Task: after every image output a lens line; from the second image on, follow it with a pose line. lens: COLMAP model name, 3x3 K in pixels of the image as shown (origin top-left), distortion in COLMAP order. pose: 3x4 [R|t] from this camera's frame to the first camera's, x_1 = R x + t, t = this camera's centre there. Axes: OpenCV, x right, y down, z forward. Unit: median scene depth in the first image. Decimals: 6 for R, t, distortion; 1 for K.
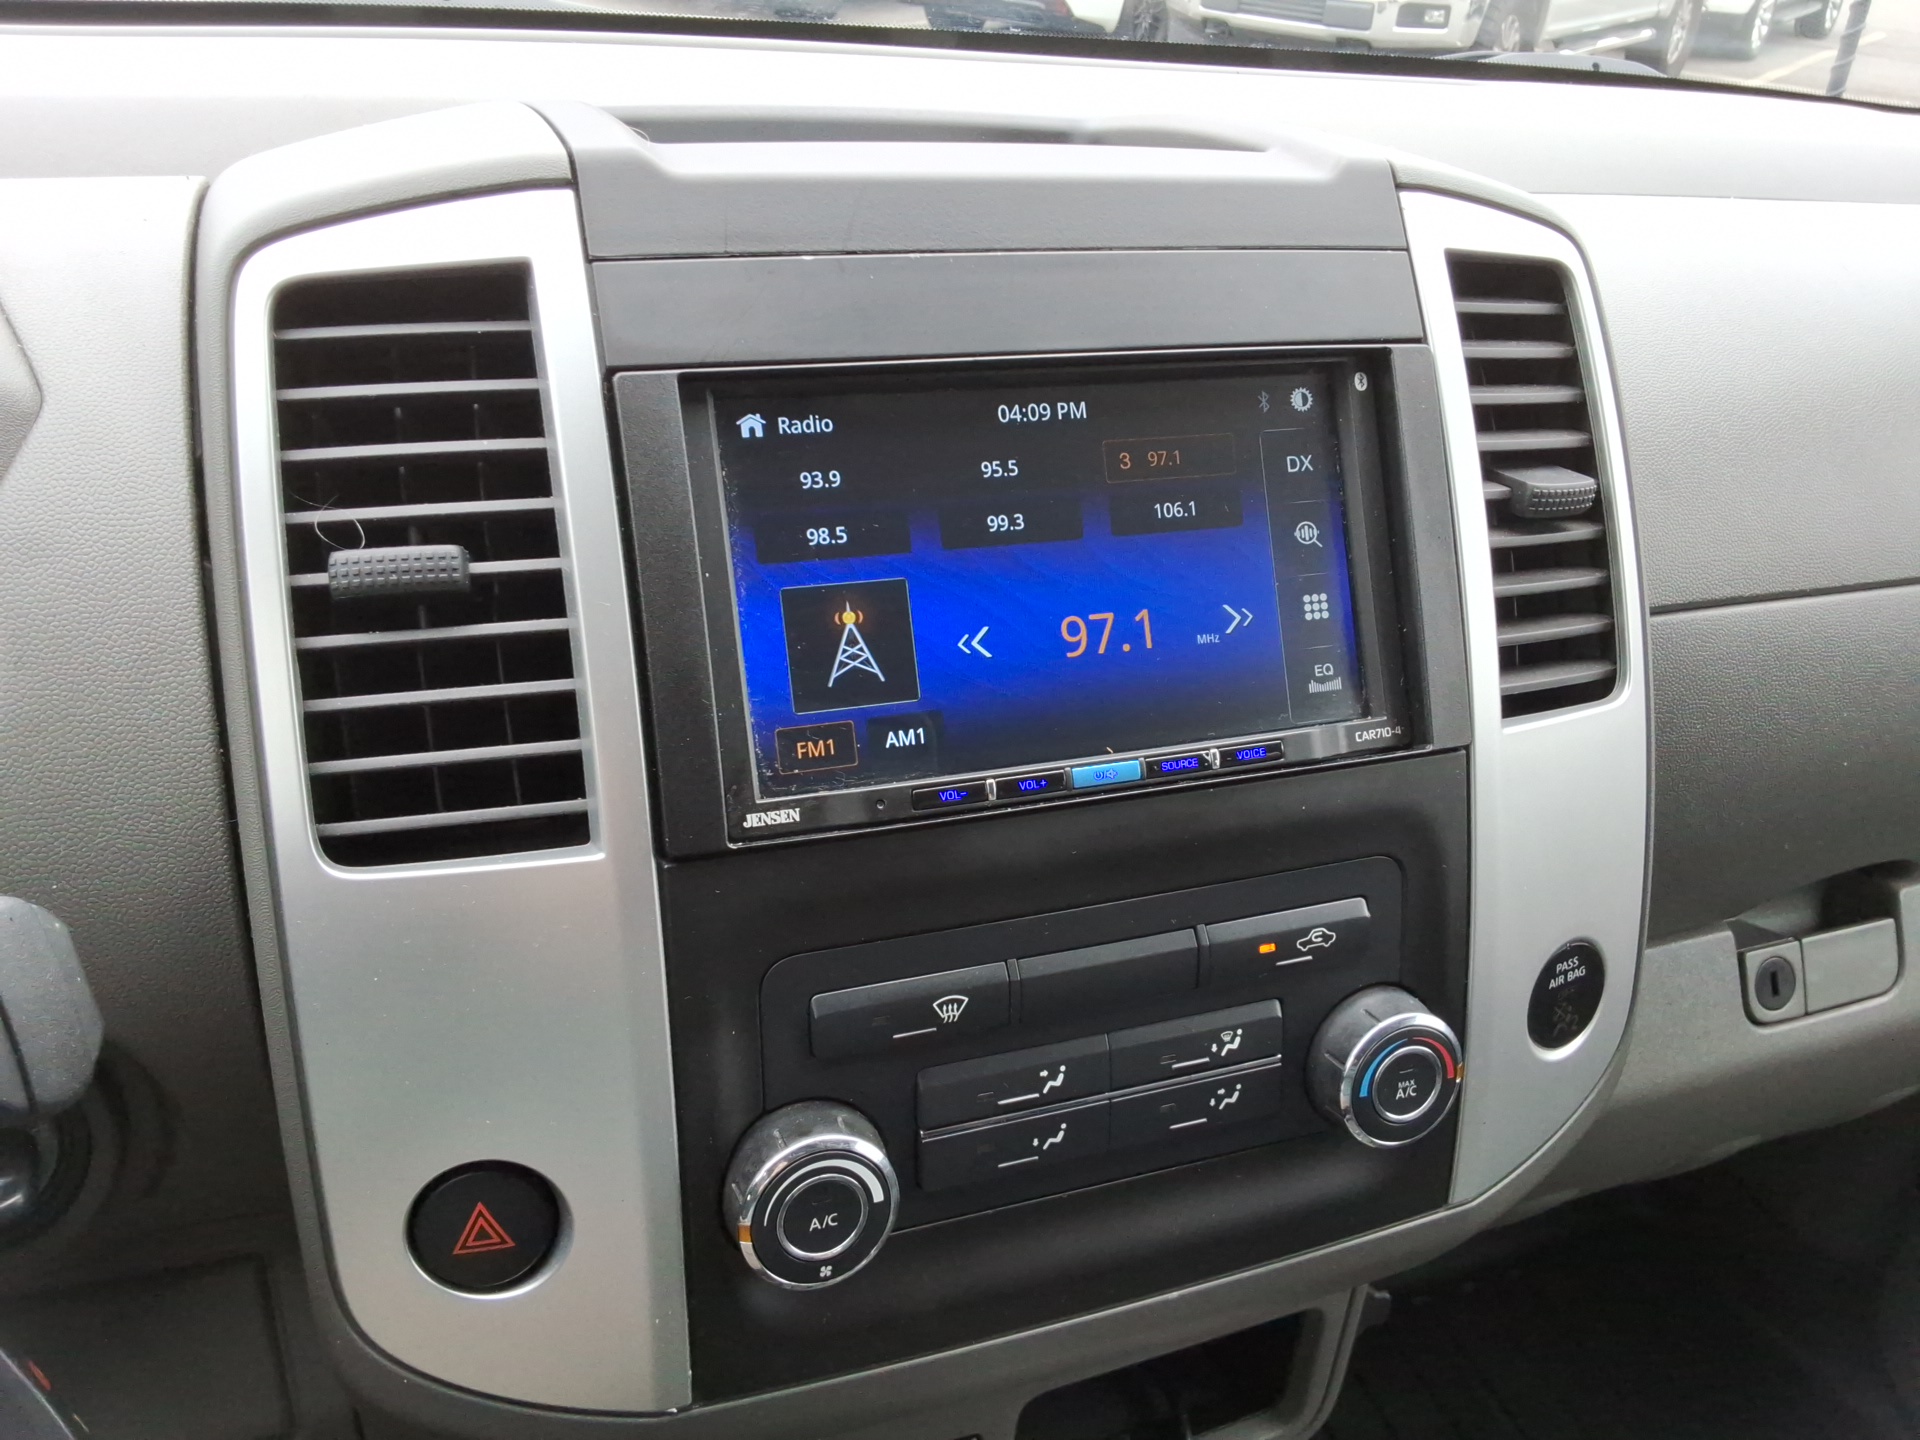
lens RADIAL K [[1534.2, 0, 978.8], [0, 1534.2, 712.2], [0, 0, 1]] dist [0.127907, -0.221139]
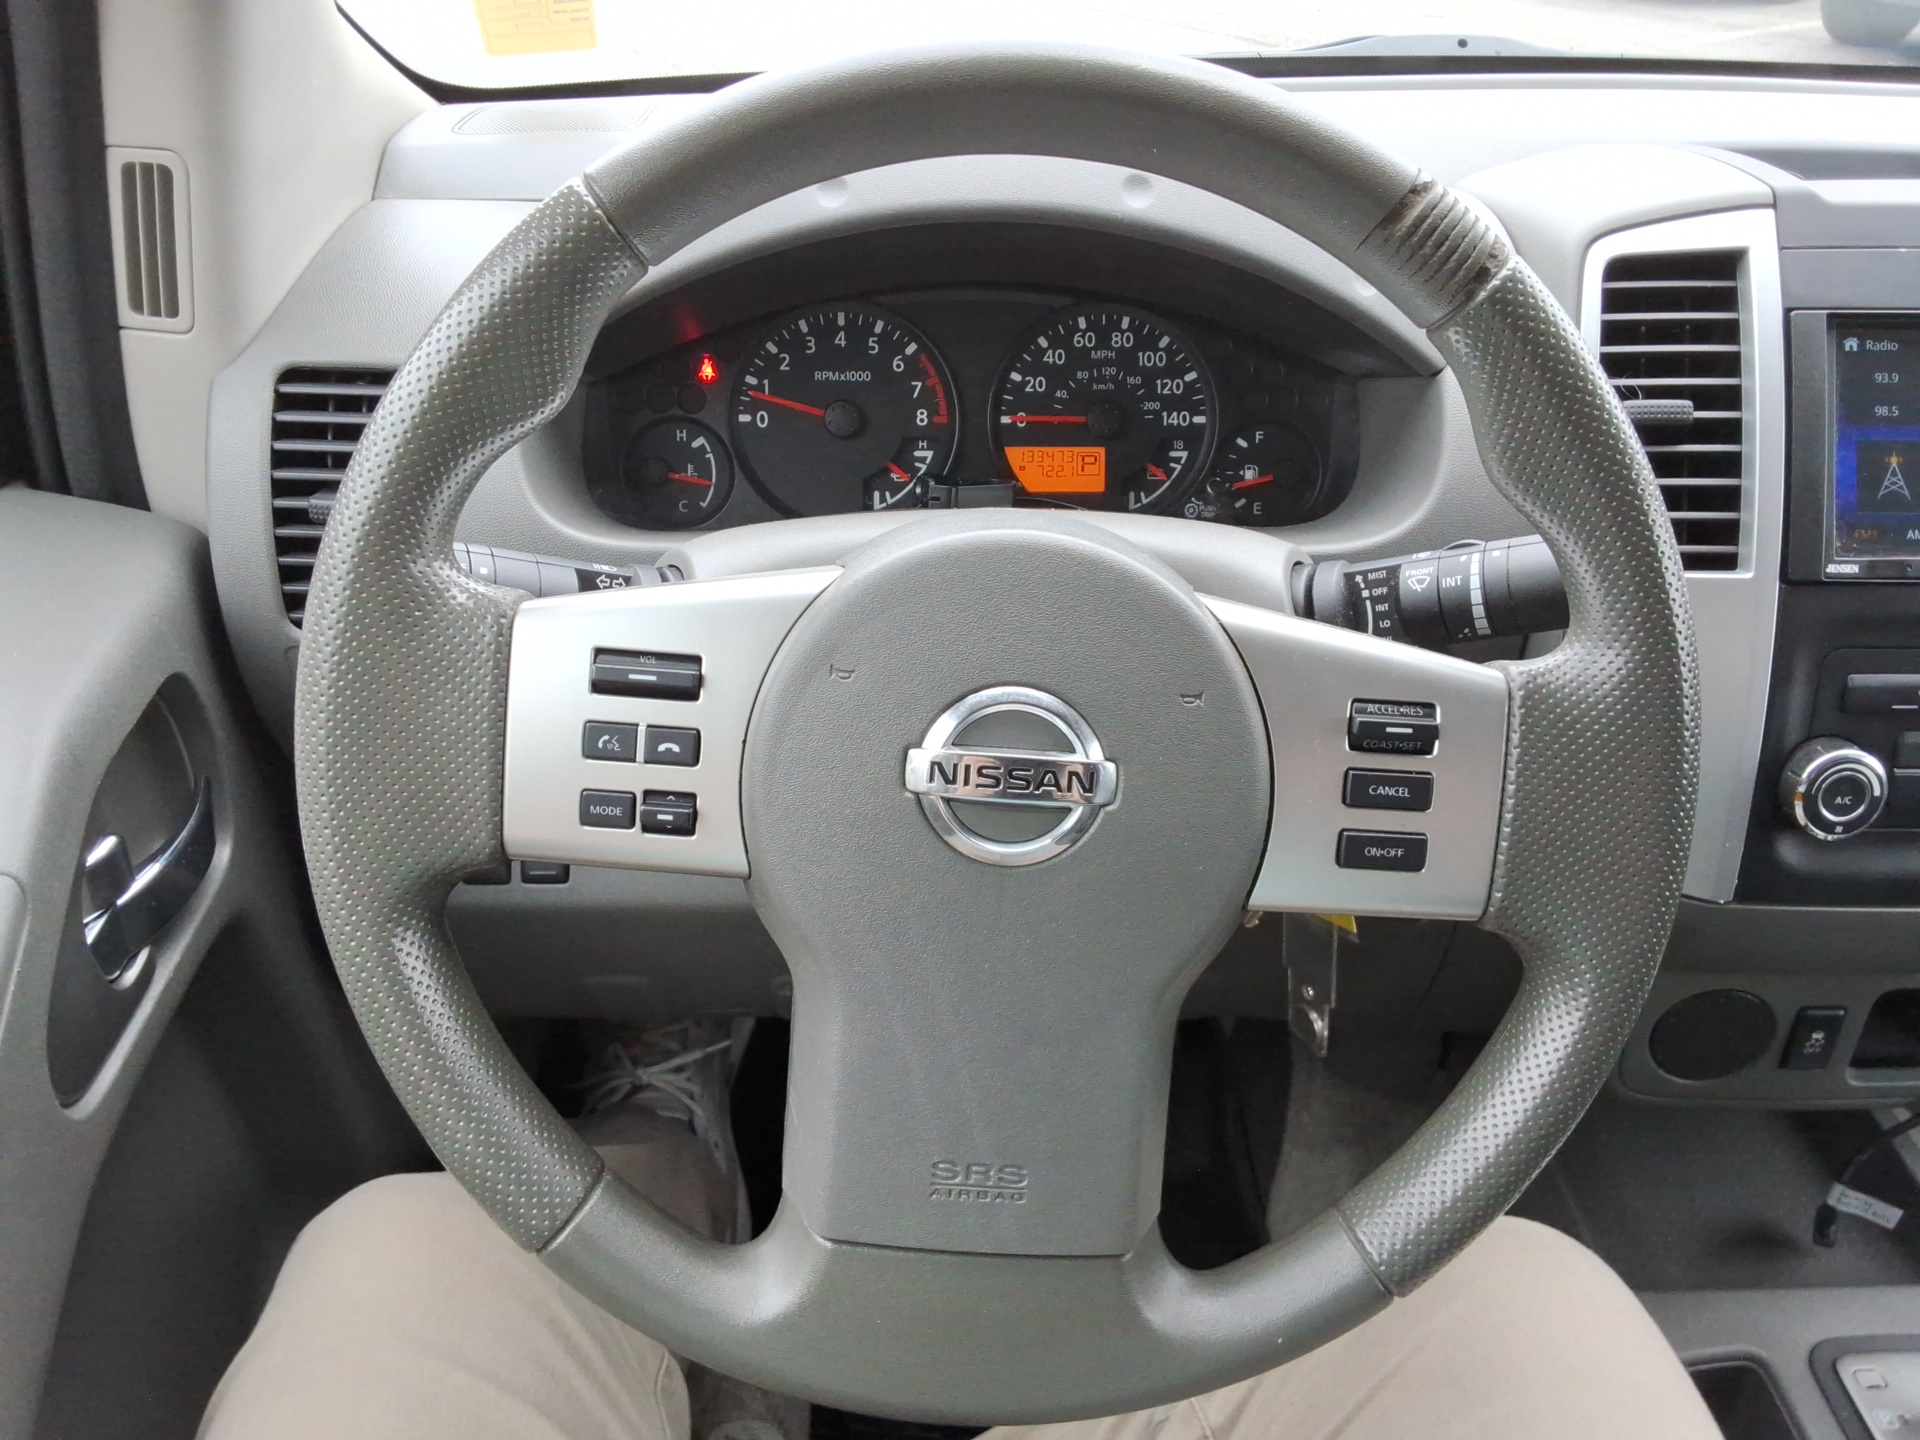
lens RADIAL K [[1529.1, 0, 975.4], [0, 1529.1, 704.6], [0, 0, 1]] dist [0.126084, -0.196756]
pose [[0.946922, 0.116259, -0.299704, -0.491078], [-0.107596, 0.993162, 0.045310, 0.234818], [0.302922, -0.010658, 0.952956, -0.938360]]
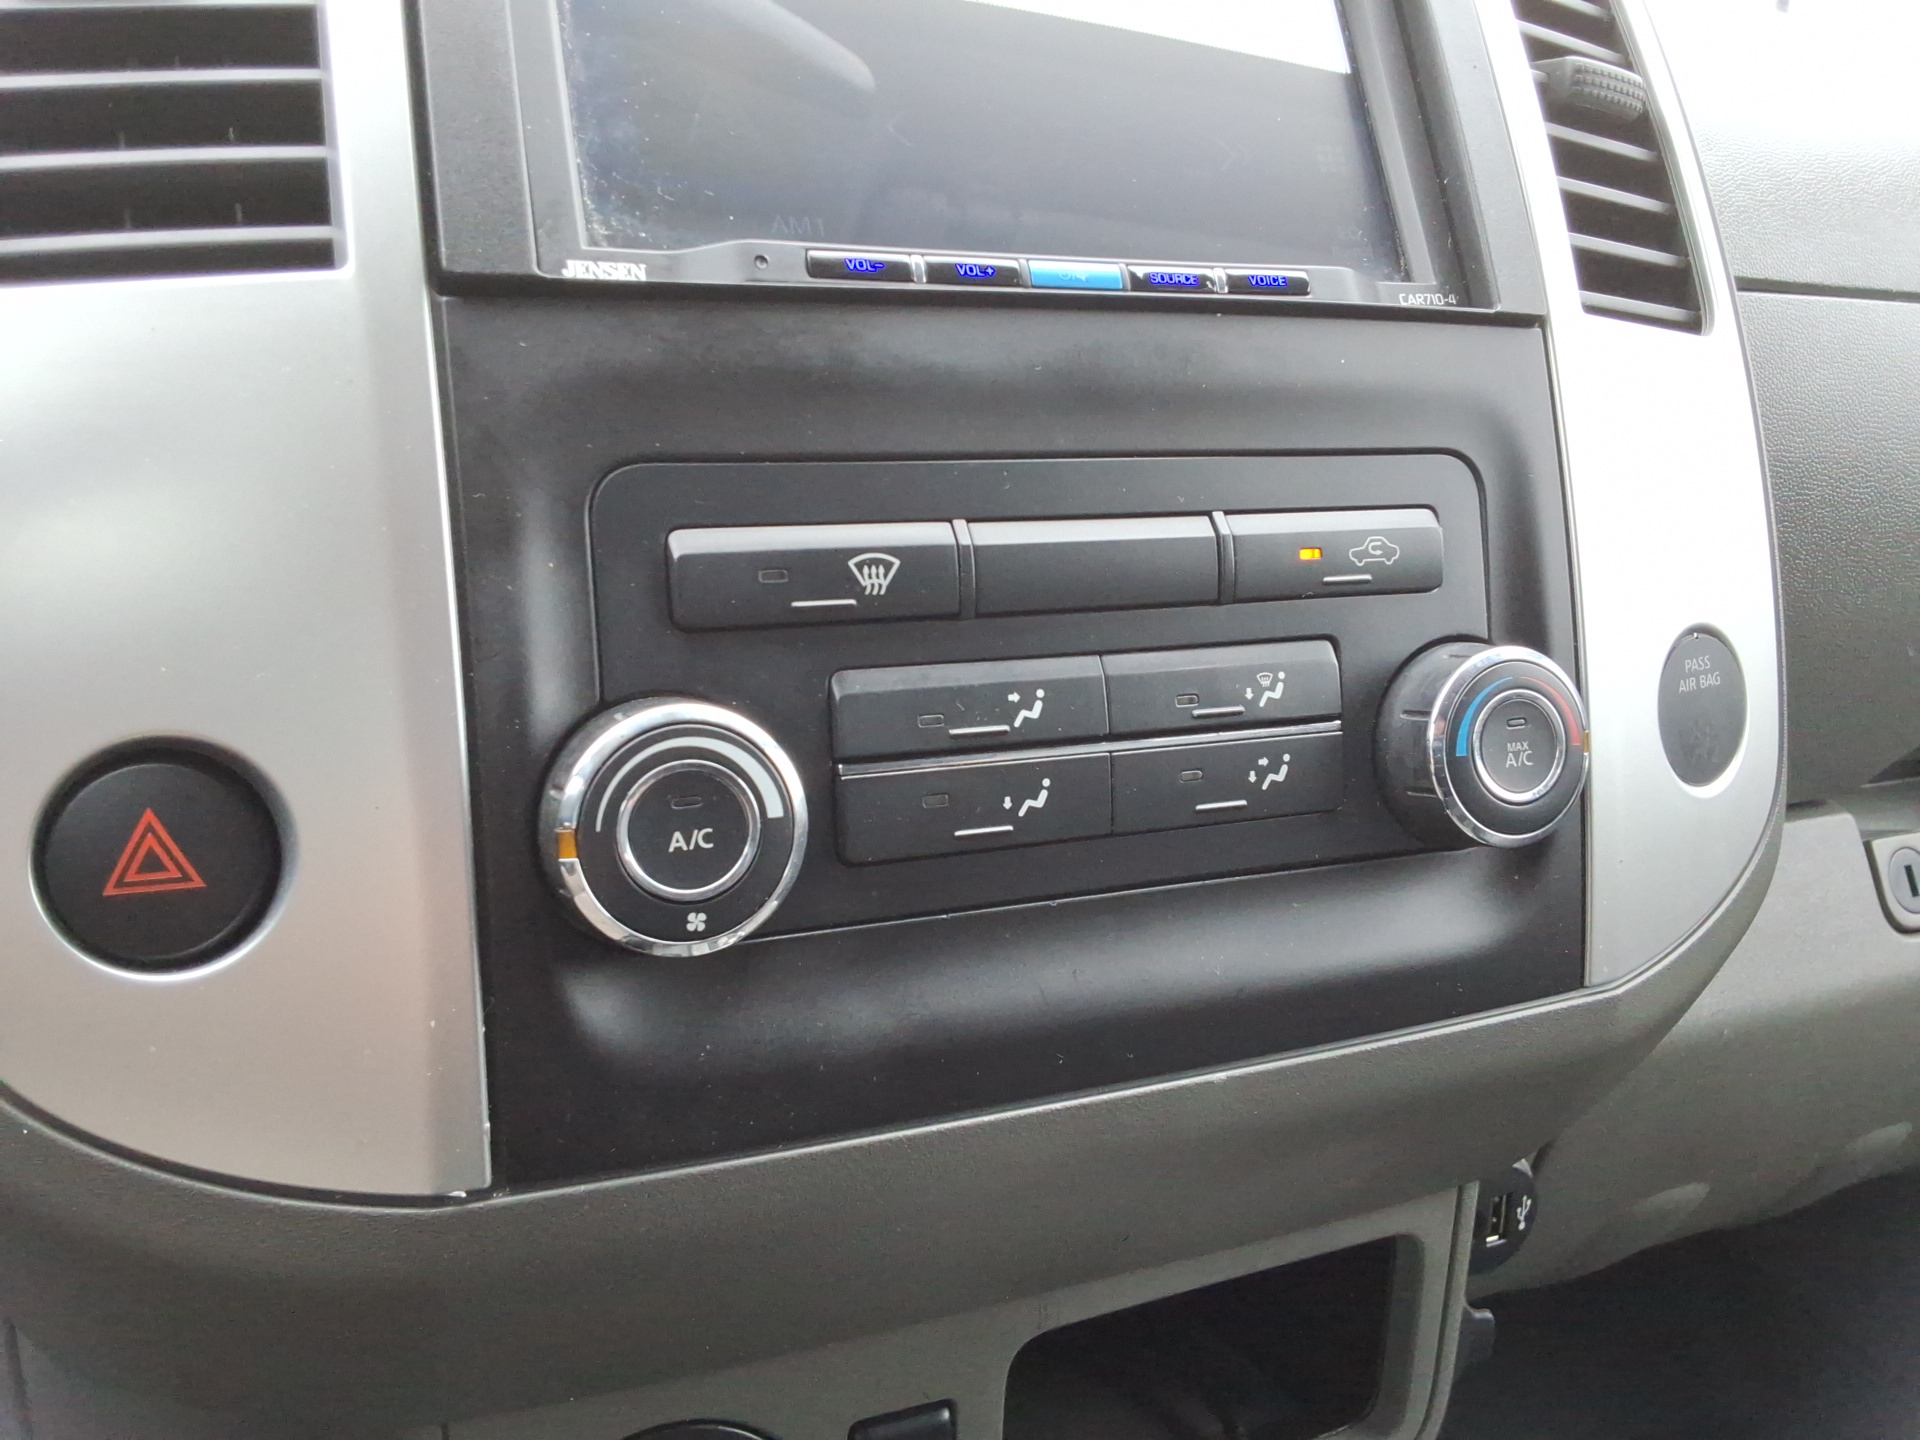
lens RADIAL K [[1563.5, 0, 983.4], [0, 1563.5, 715.8], [0, 0, 1]] dist [0.134697, -0.249310]
pose [[0.998214, -0.044838, 0.039487, -0.000057], [0.052479, 0.973918, -0.220750, 0.410929], [-0.028559, 0.222428, 0.974531, 0.318736]]
